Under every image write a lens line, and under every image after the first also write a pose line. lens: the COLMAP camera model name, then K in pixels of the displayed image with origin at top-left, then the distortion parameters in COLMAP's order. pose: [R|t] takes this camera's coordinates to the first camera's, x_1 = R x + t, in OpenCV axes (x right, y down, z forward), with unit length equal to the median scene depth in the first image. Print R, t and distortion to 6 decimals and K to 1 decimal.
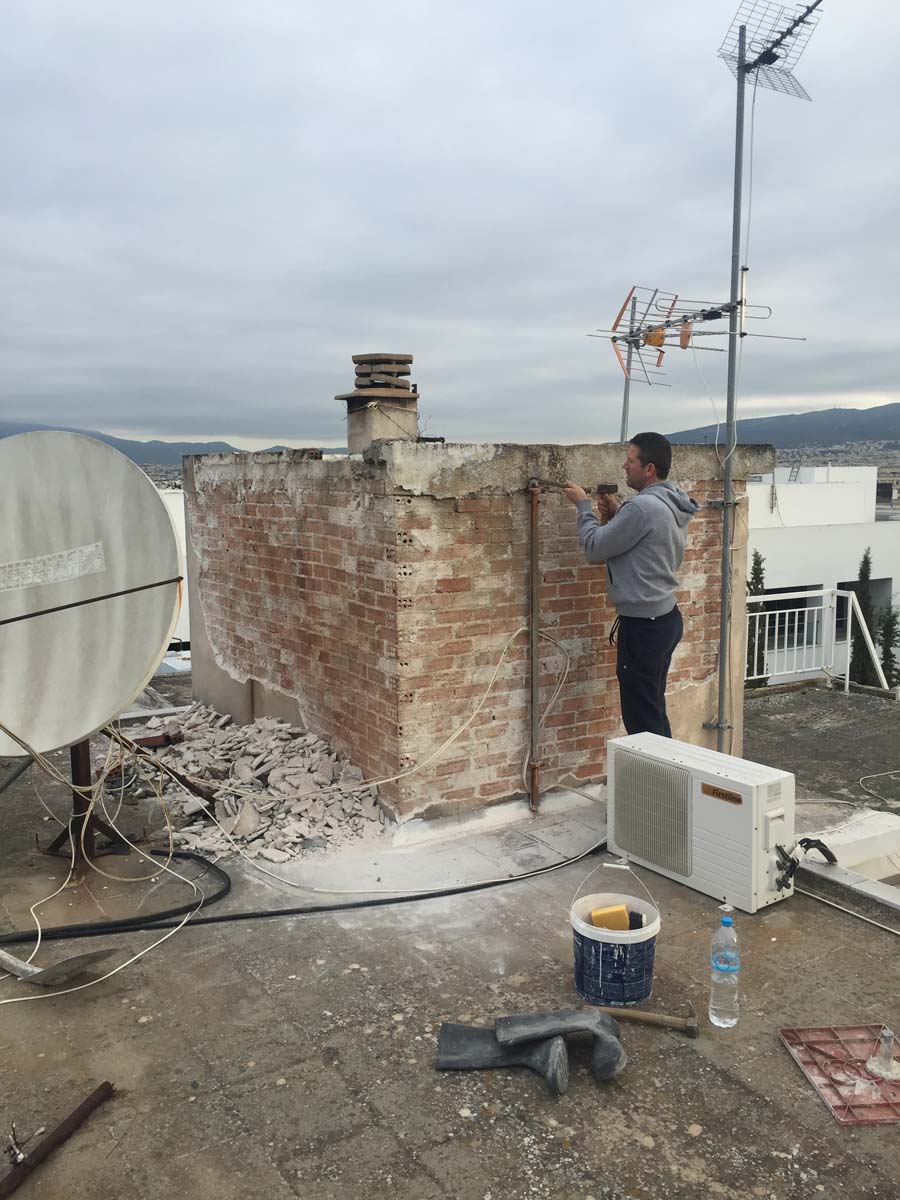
lens RADIAL K [[1019.4, 0, 450.0], [0, 1019.4, 600.0], [0, 0, 1]] dist [0.088615, -0.104874]
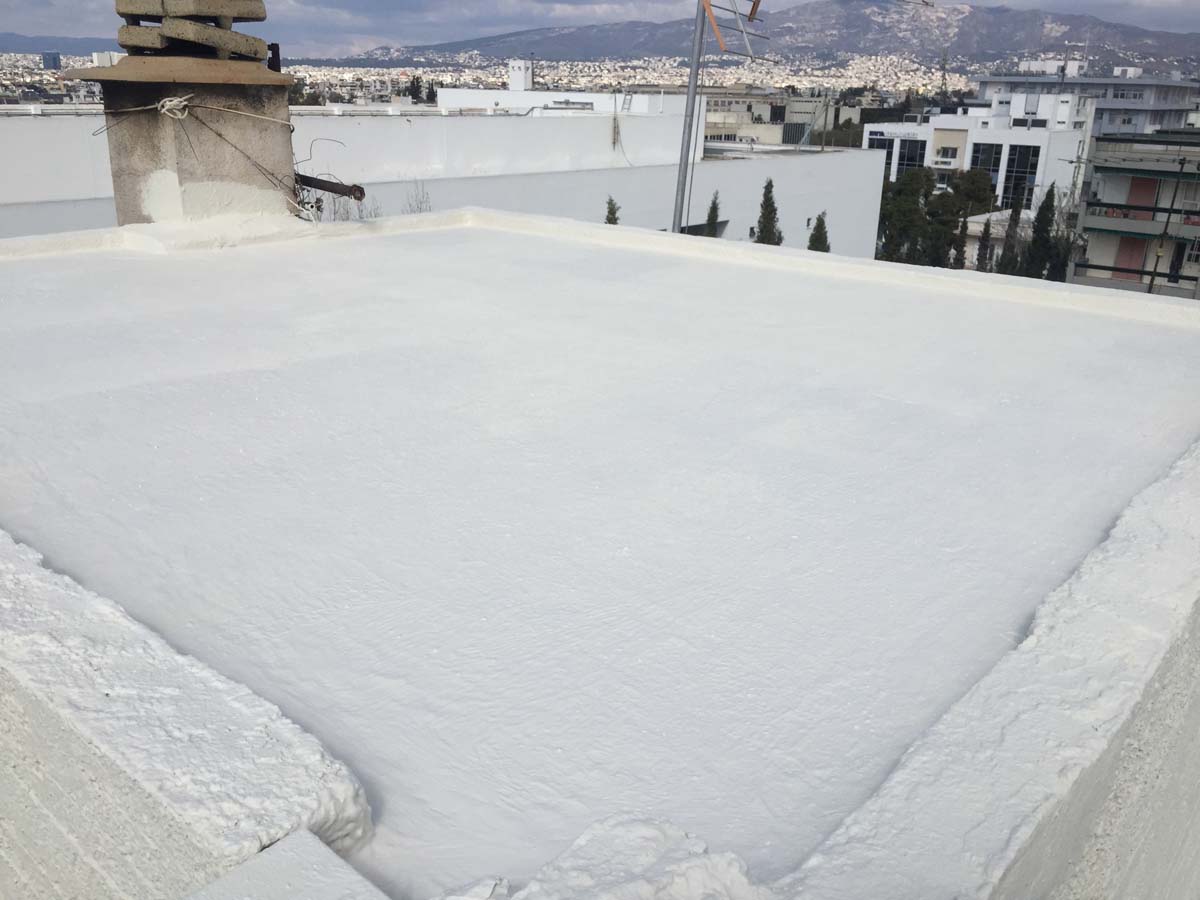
lens RADIAL K [[1019.4, 0, 602.6], [0, 1019.4, 438.3], [0, 0, 1]] dist [0.088615, -0.104874]
pose [[0.946161, -0.079044, 0.313897, -0.079461], [0.011736, 0.977466, 0.210766, -0.211453], [-0.323484, -0.195734, 0.925768, 0.800987]]
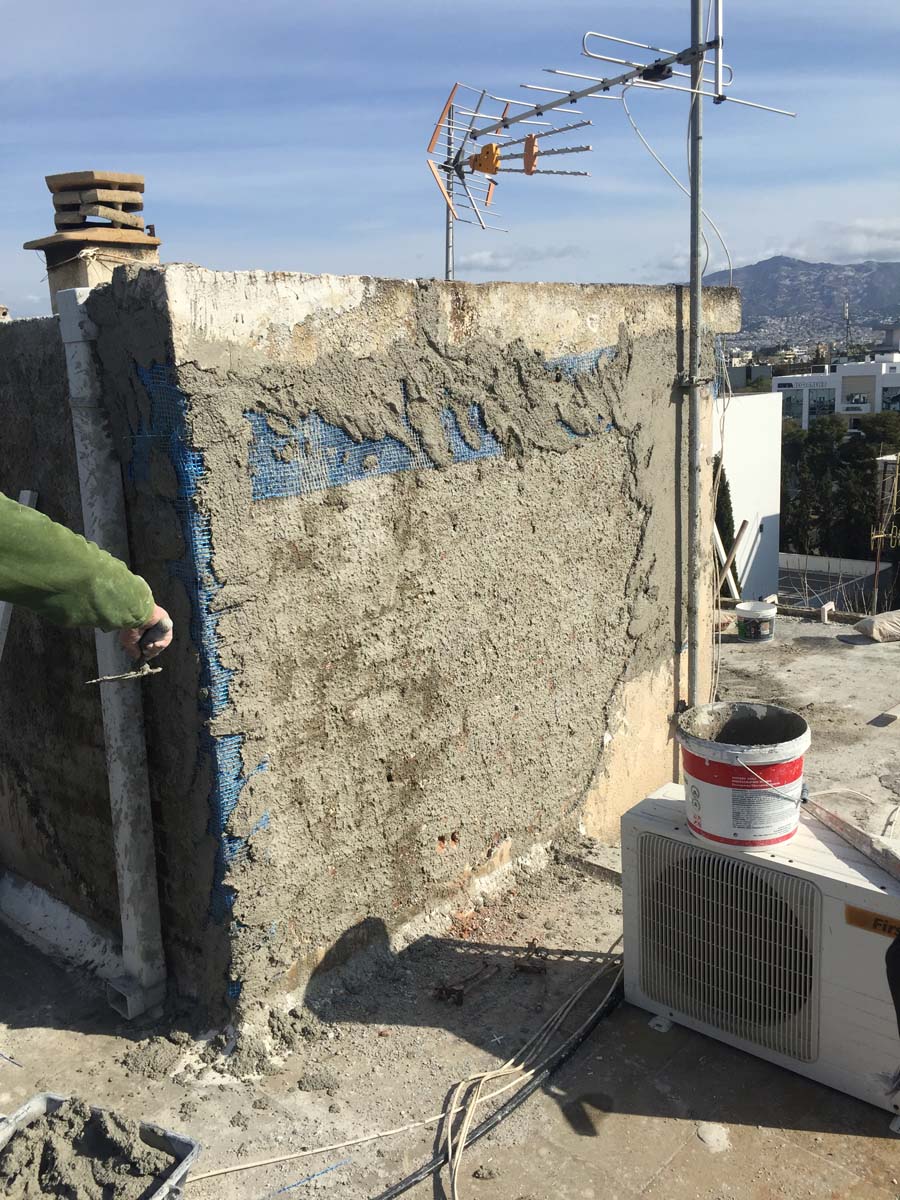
lens RADIAL K [[1021.7, 0, 456.2], [0, 1021.7, 602.0], [0, 0, 1]] dist [0.078225, -0.105069]
pose [[0.963748, -0.096641, 0.248696, -0.051070], [0.072895, 0.992007, 0.103002, -0.035152], [-0.256662, -0.081140, 0.963089, 0.427114]]
